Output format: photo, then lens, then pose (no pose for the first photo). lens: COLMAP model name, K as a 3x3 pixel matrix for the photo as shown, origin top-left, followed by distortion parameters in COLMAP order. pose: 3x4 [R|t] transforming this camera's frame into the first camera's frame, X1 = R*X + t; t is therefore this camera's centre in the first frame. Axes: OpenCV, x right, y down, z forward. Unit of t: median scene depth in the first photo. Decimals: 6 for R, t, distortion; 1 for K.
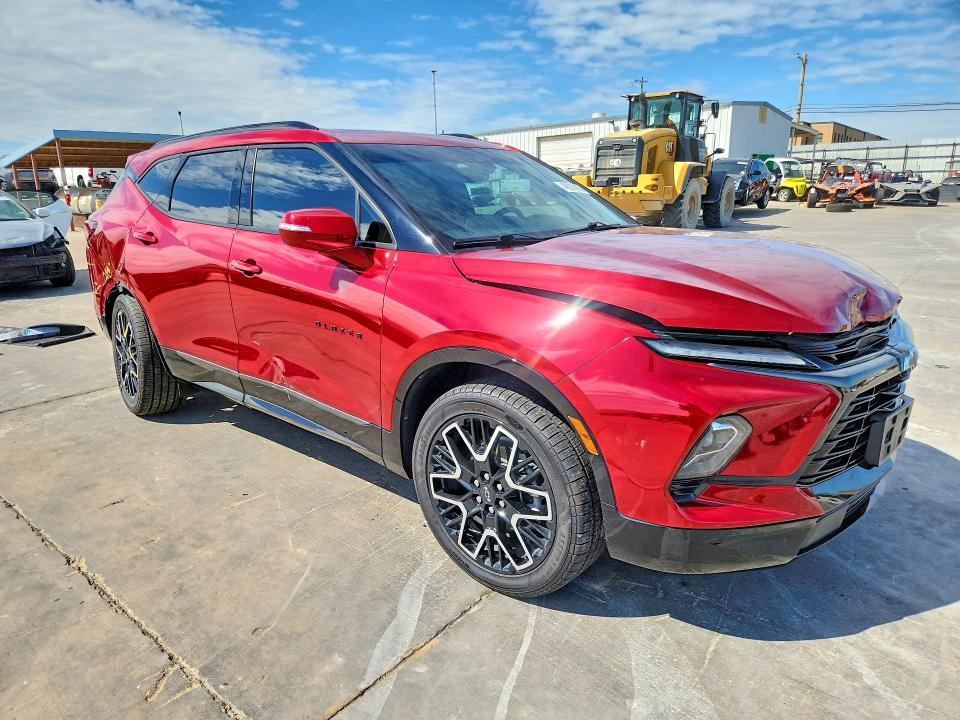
lens RADIAL K [[766.5, 0, 479.3], [0, 766.5, 356.0], [0, 0, 1]] dist [0.061356, -0.061614]
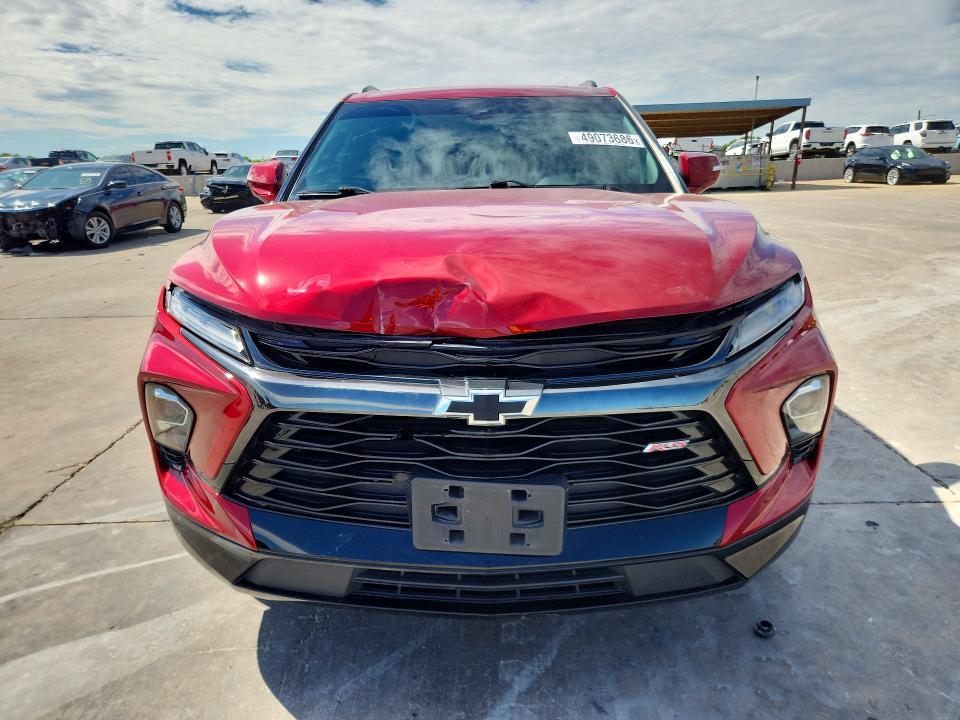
lens RADIAL K [[766.5, 0, 474.4], [0, 766.5, 355.9], [0, 0, 1]] dist [0.061356, -0.061614]
pose [[0.547986, 0.202680, -0.811562, 0.222491], [-0.175868, 0.976432, 0.125104, -0.023754], [0.817791, 0.074173, 0.570716, 0.138015]]
